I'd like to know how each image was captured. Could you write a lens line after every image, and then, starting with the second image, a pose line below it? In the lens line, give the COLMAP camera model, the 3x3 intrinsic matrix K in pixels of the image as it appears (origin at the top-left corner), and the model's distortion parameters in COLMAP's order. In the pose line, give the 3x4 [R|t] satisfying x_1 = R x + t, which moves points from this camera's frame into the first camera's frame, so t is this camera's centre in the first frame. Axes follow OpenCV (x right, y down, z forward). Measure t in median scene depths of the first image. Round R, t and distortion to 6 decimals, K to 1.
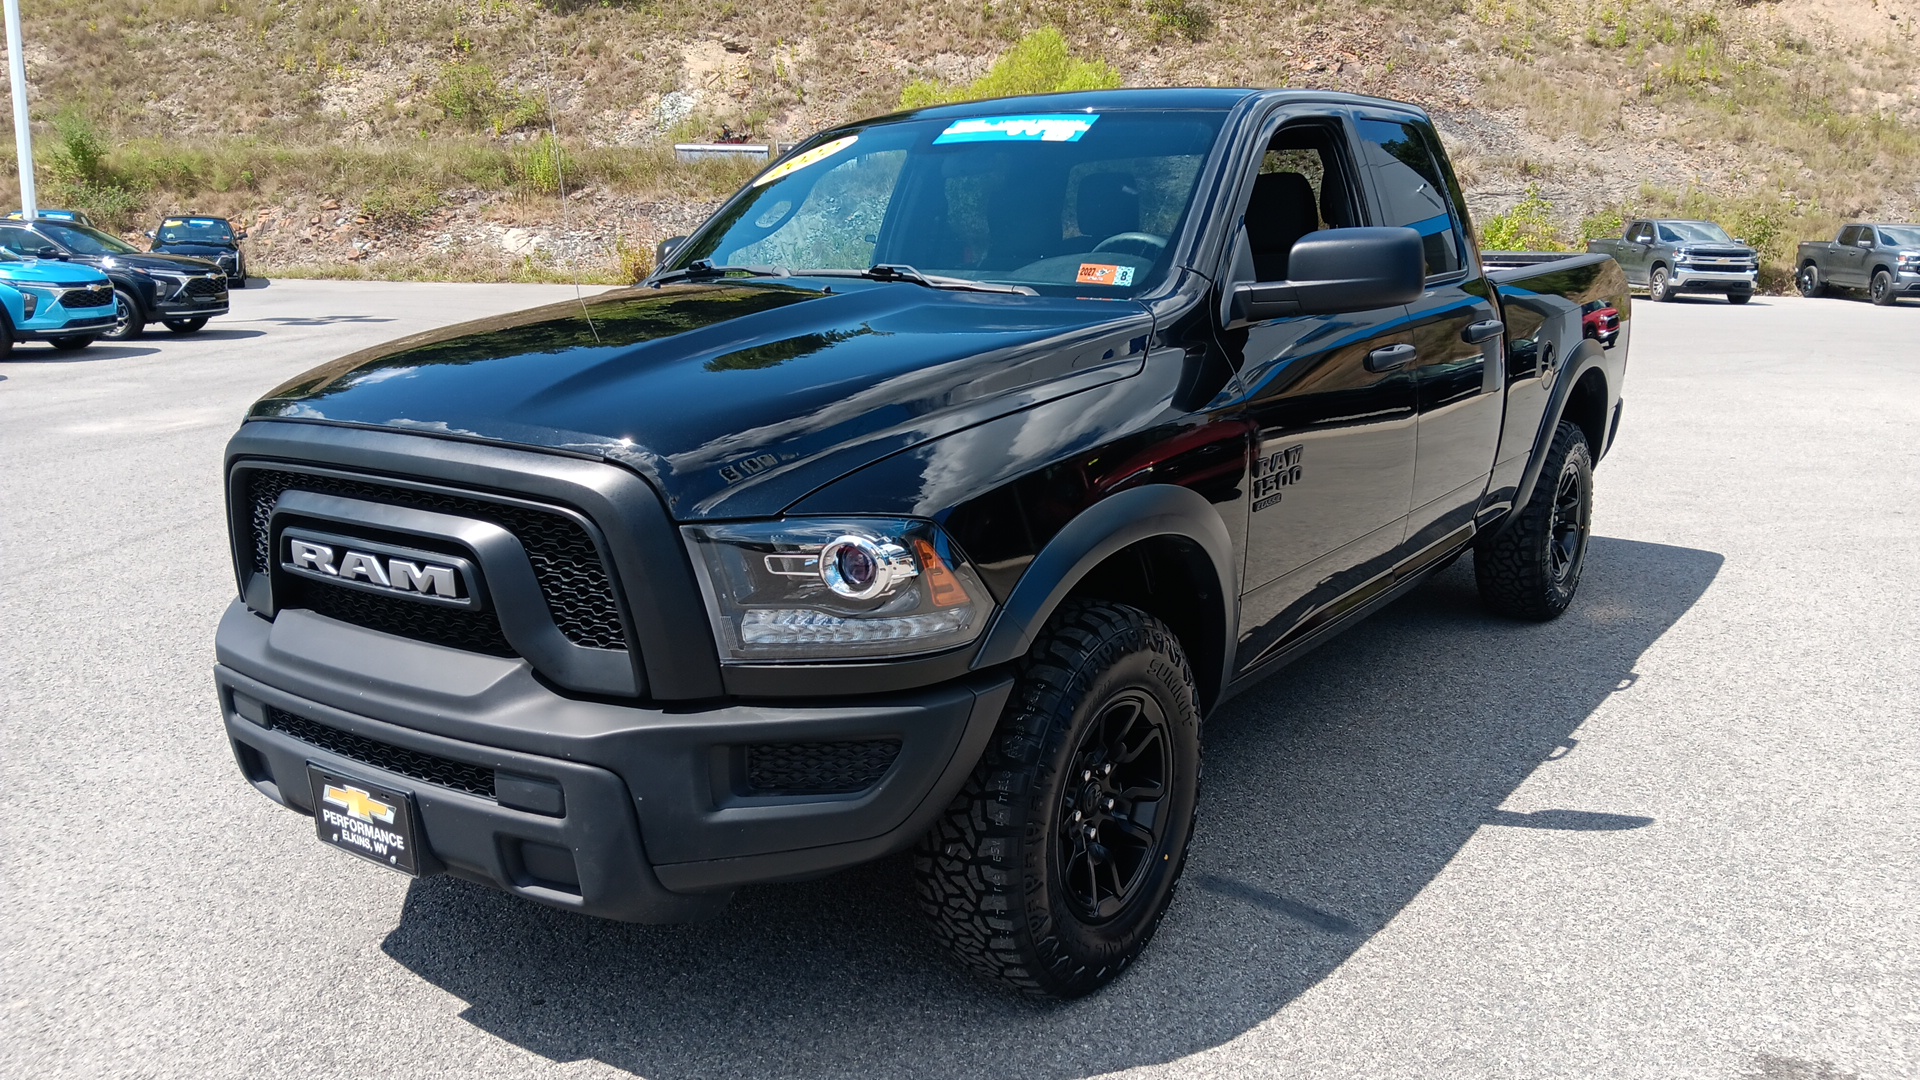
lens RADIAL K [[1541.5, 0, 966.4], [0, 1541.5, 548.6], [0, 0, 1]] dist [0.006127, -0.041084]
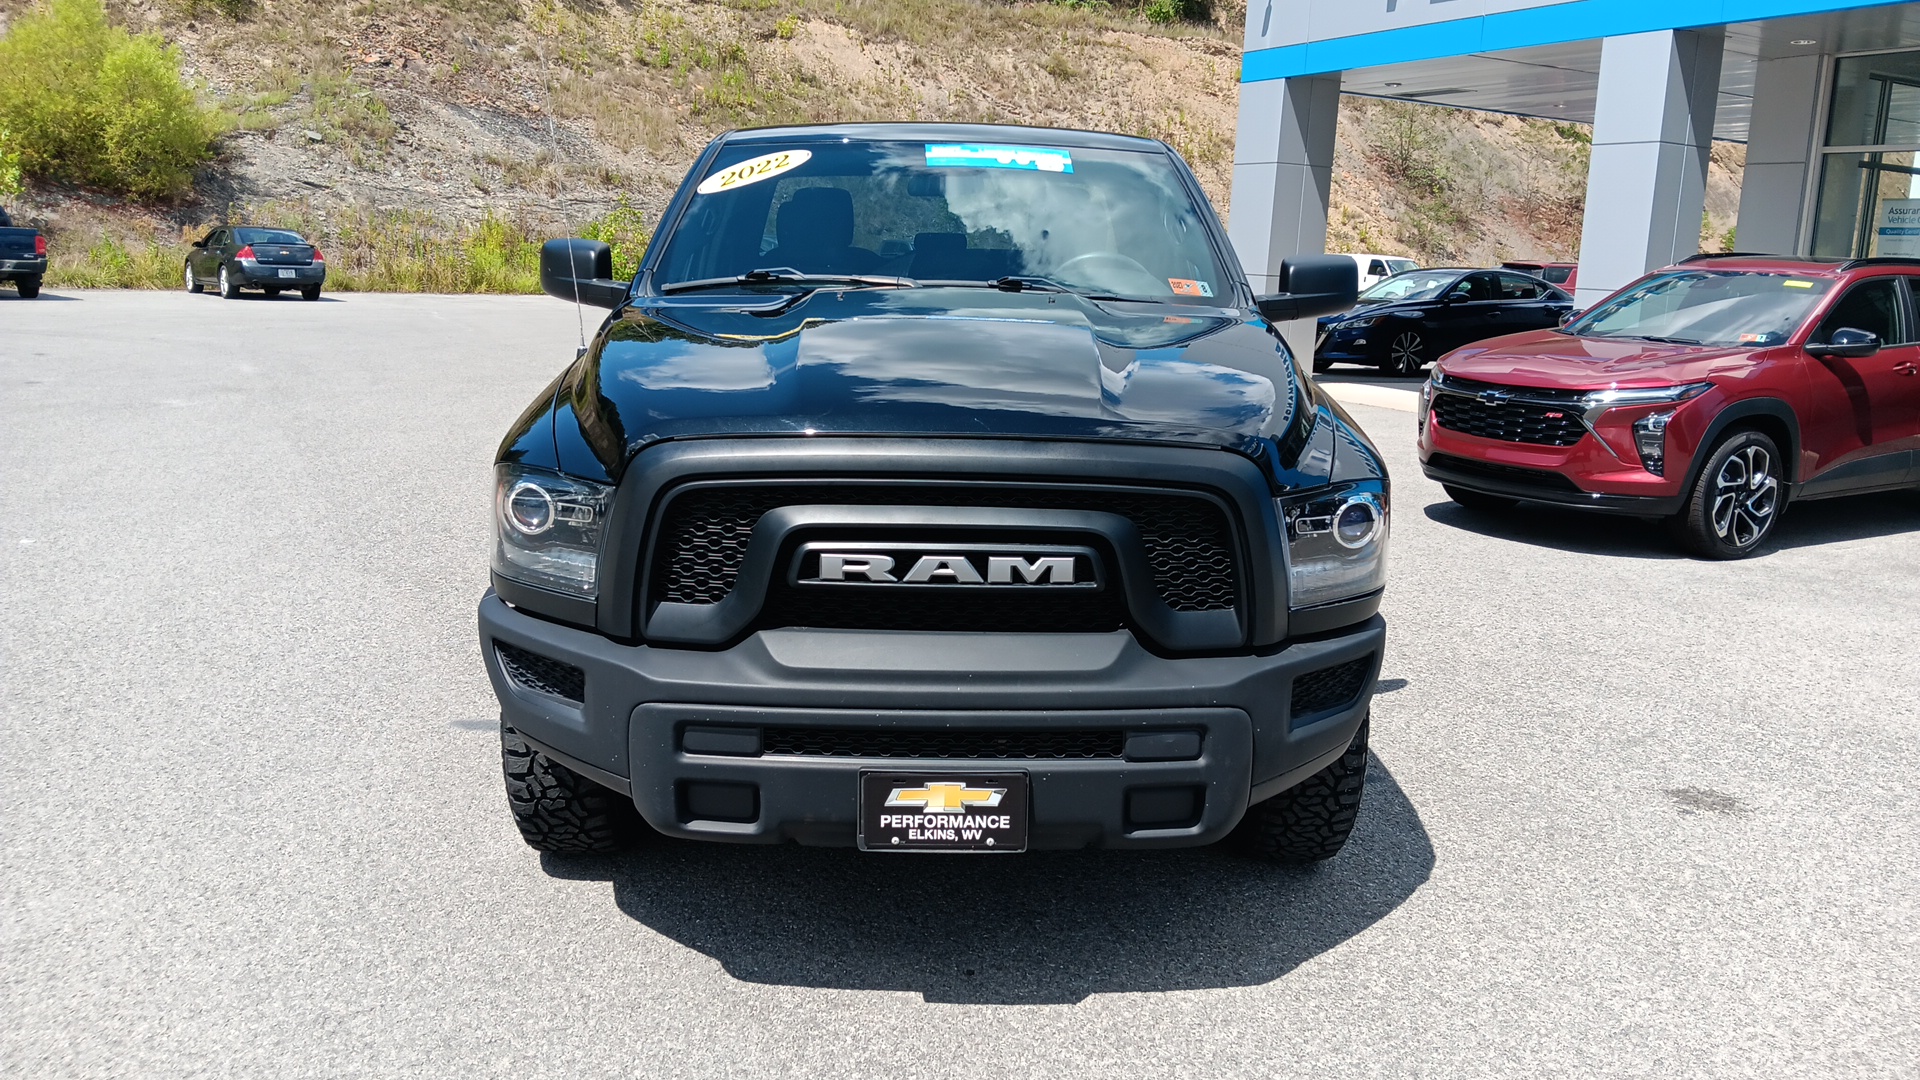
lens RADIAL K [[1551.6, 0, 967.6], [0, 1551.6, 546.6], [0, 0, 1]] dist [0.028131, -0.089821]
pose [[0.800306, -0.089732, 0.592839, -1.020325], [0.091967, 0.995409, 0.026513, -0.029939], [-0.592496, 0.033303, 0.804884, 0.148427]]
